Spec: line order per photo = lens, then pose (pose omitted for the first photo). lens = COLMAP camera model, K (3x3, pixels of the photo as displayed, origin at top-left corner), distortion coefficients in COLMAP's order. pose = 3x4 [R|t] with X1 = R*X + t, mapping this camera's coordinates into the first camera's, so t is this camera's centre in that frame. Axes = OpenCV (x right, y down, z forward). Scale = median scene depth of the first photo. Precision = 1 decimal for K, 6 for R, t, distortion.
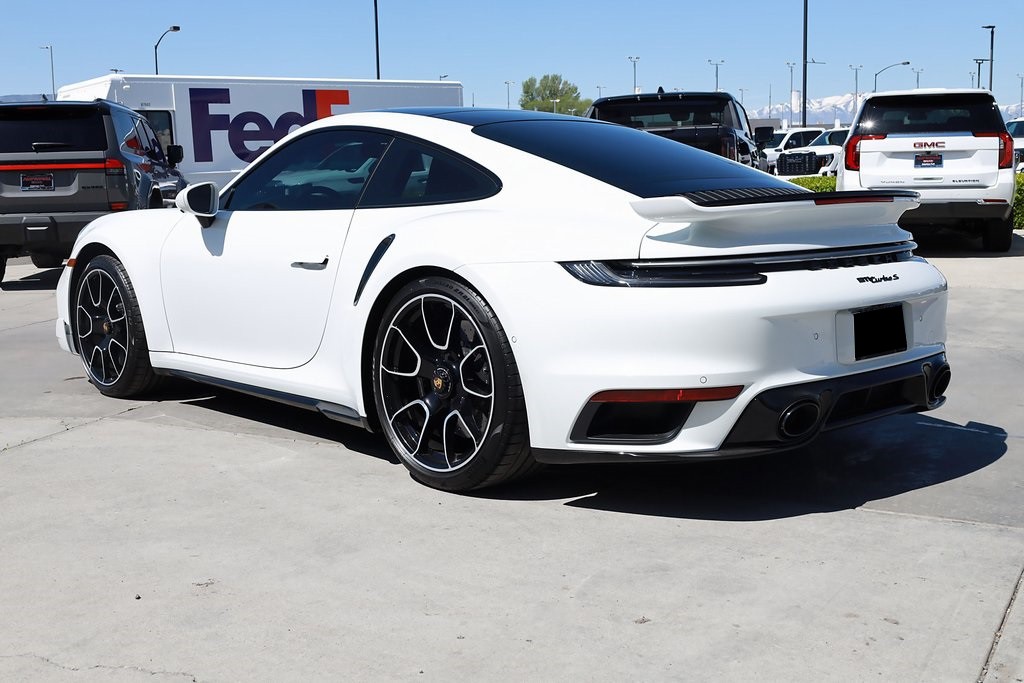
lens RADIAL K [[1242.9, 0, 516.2], [0, 1242.9, 340.1], [0, 0, 1]] dist [-0.006634, 0.000000]
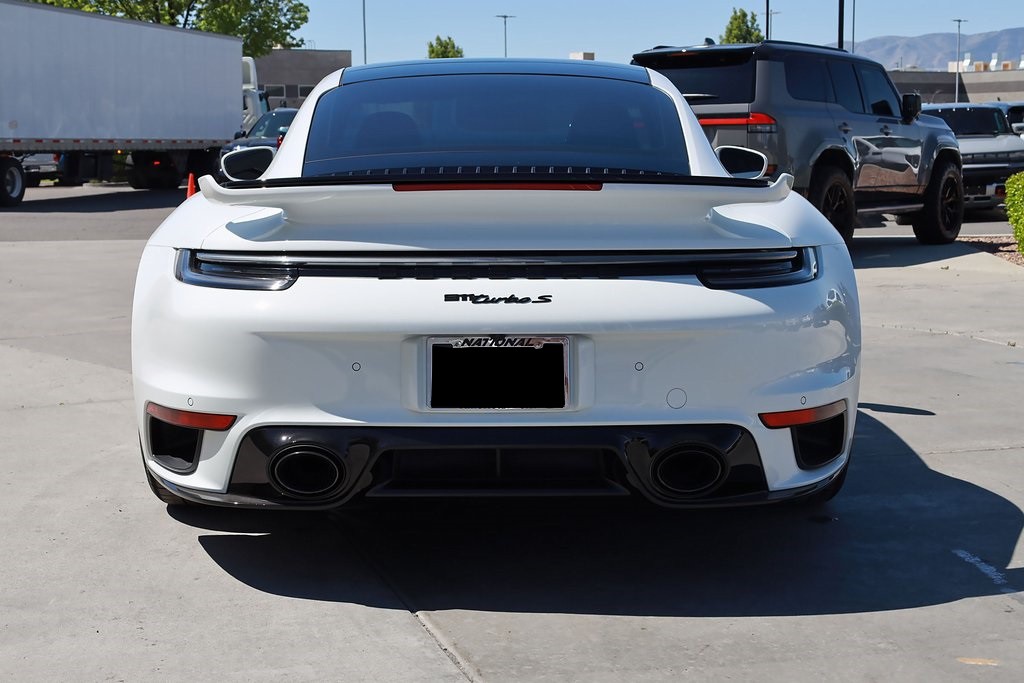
lens RADIAL K [[1640.8, 0, 512.6], [0, 1640.8, 345.6], [0, 0, 1]] dist [-0.017940, 0.000000]
pose [[0.727914, 0.096659, -0.678821, 0.792483], [-0.096439, 0.994605, 0.038211, -0.050452], [0.678852, 0.037650, 0.733309, 0.275588]]
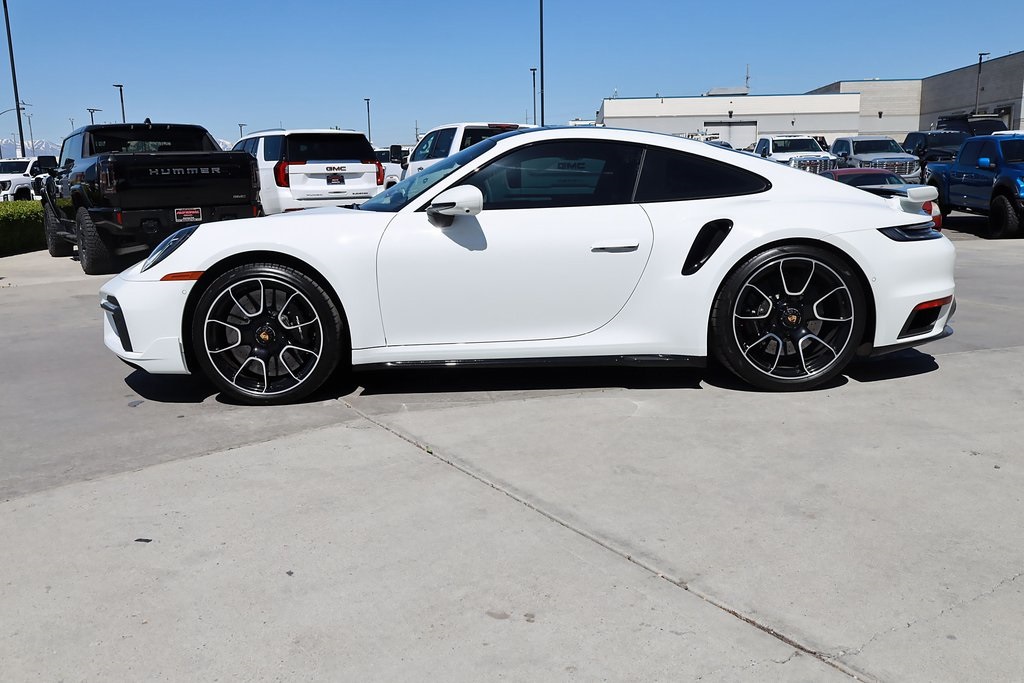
lens RADIAL K [[886.2, 0, 512.7], [0, 886.2, 333.0], [0, 0, 1]] dist [-0.010543, -0.005631]
pose [[0.640207, -0.127768, 0.757503, -0.921660], [0.112350, 0.991042, 0.072206, -0.052366], [-0.759942, 0.038878, 0.648827, 0.500266]]
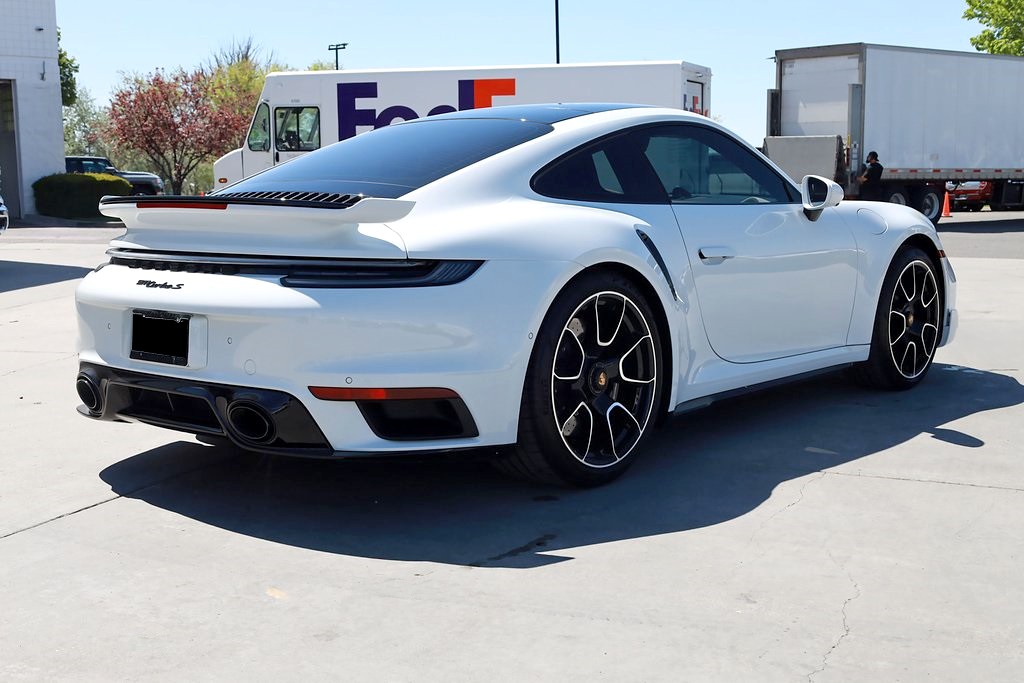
lens RADIAL K [[1445.1, 0, 512.3], [0, 1445.1, 342.6], [0, 0, 1]] dist [-0.014525, 0.000000]
pose [[0.084195, 0.127746, -0.988227, 1.245141], [-0.124755, 0.985296, 0.116738, -0.147881], [0.988609, 0.113458, 0.098894, 0.994677]]
